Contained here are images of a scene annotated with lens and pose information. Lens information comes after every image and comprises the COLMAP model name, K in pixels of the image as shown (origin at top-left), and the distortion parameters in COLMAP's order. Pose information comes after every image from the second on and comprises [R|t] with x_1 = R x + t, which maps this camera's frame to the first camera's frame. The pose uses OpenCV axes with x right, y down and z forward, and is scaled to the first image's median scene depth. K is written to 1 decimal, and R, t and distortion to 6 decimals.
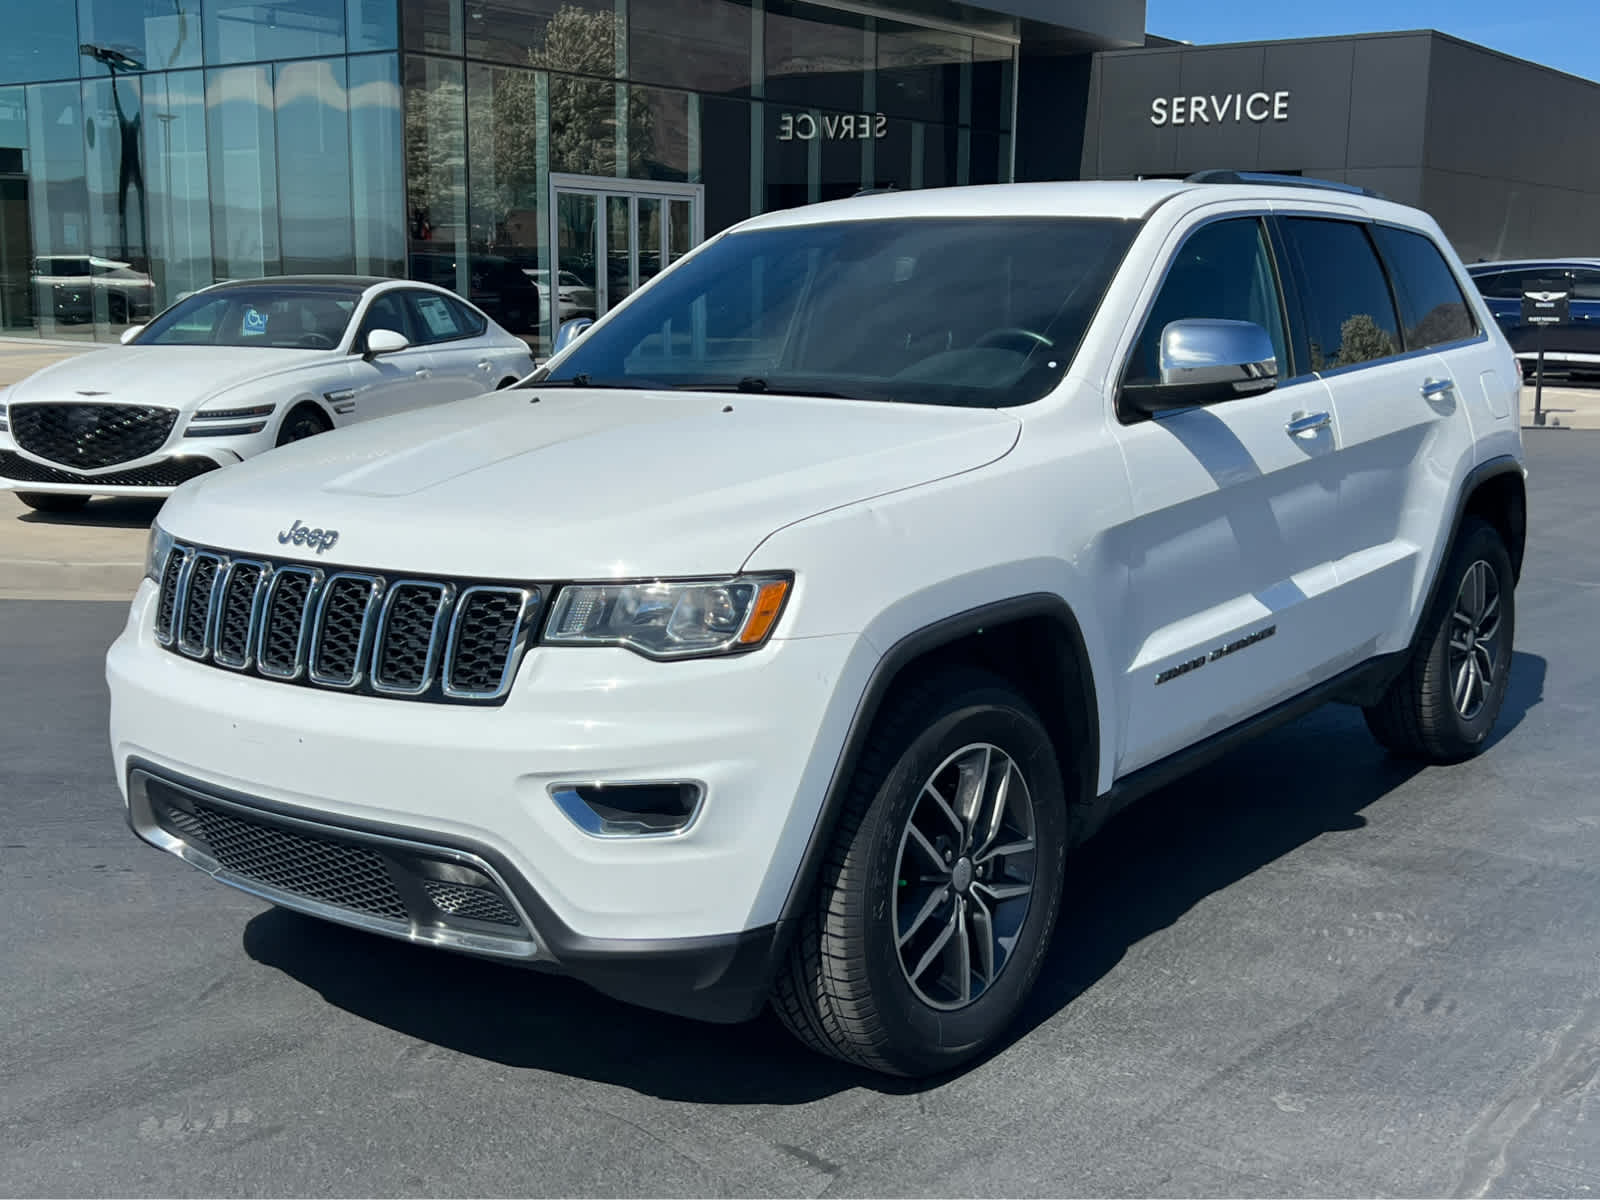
lens RADIAL K [[1853.2, 0, 811.4], [0, 1853.2, 593.3], [0, 0, 1]] dist [0.045087, 0.000000]
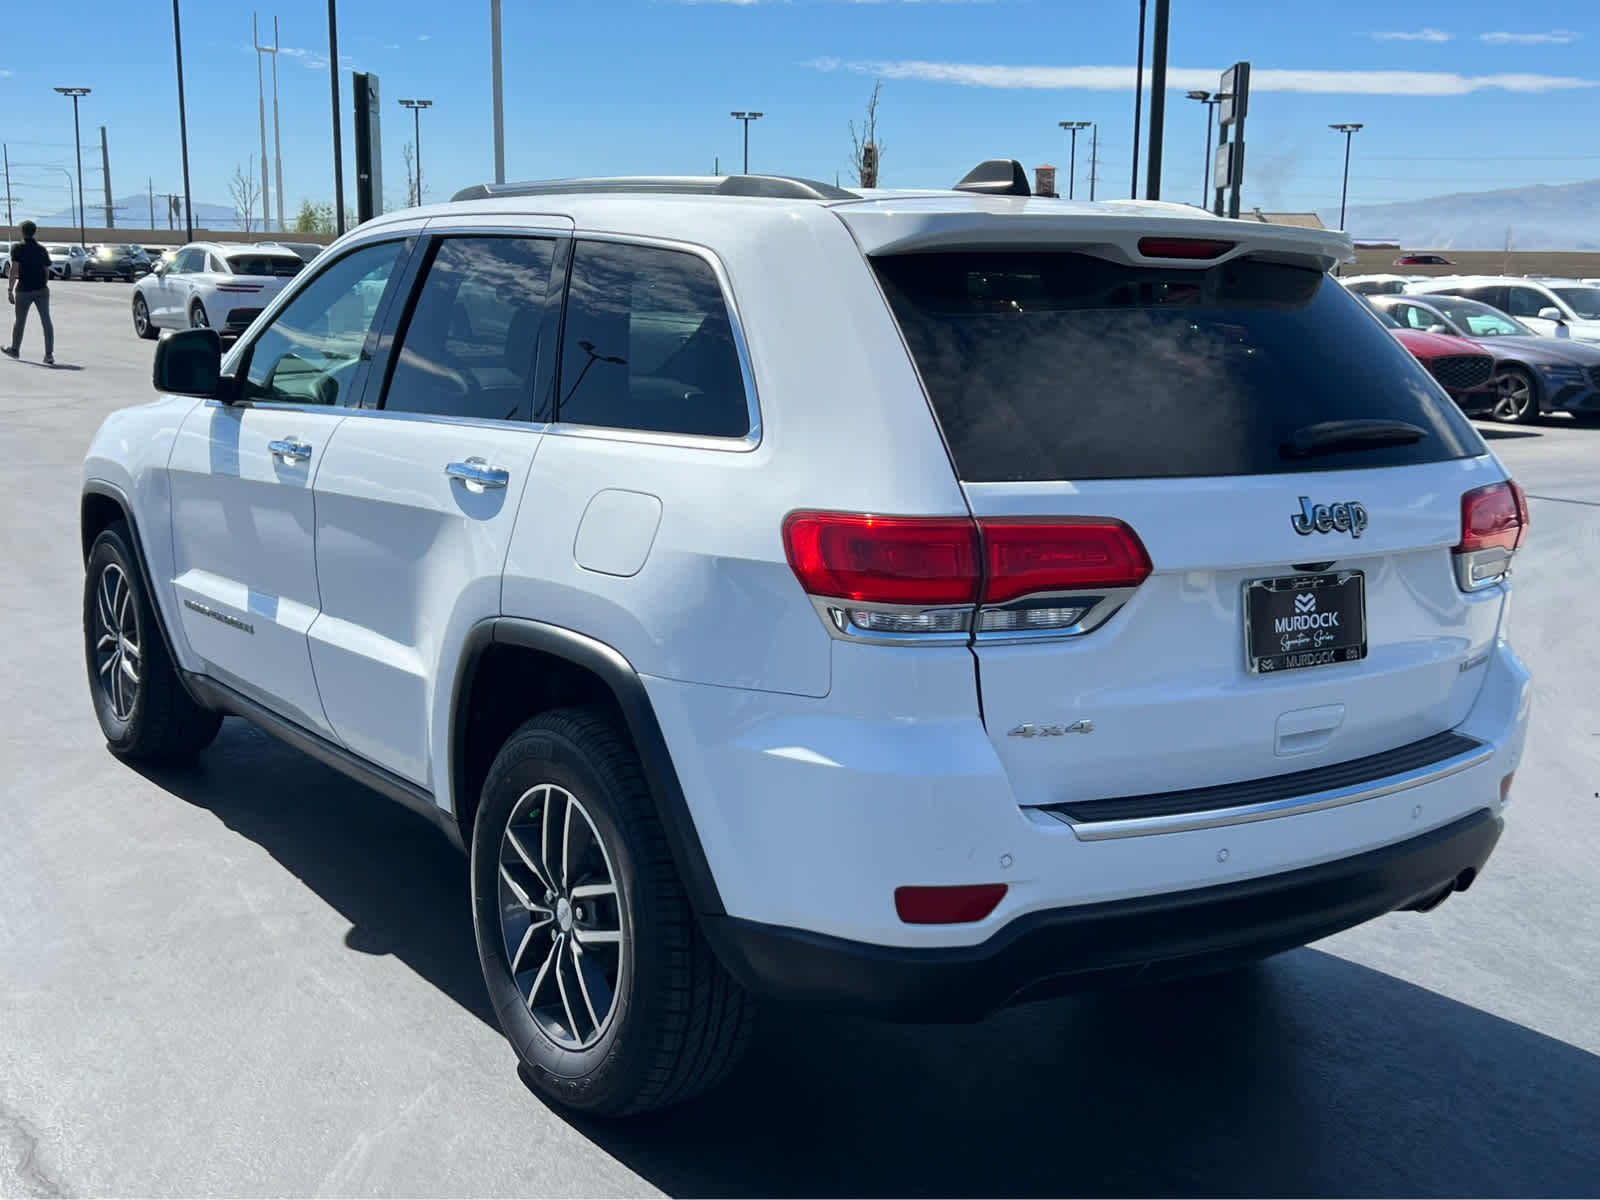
lens RADIAL K [[1853.2, 0, 801.3], [0, 1853.2, 596.9], [0, 0, 1]] dist [0.045087, 0.000000]
pose [[-0.300470, 0.158390, -0.940548, 1.176296], [-0.180928, 0.958745, 0.219254, -0.294935], [0.936474, 0.236050, -0.259417, 1.598320]]
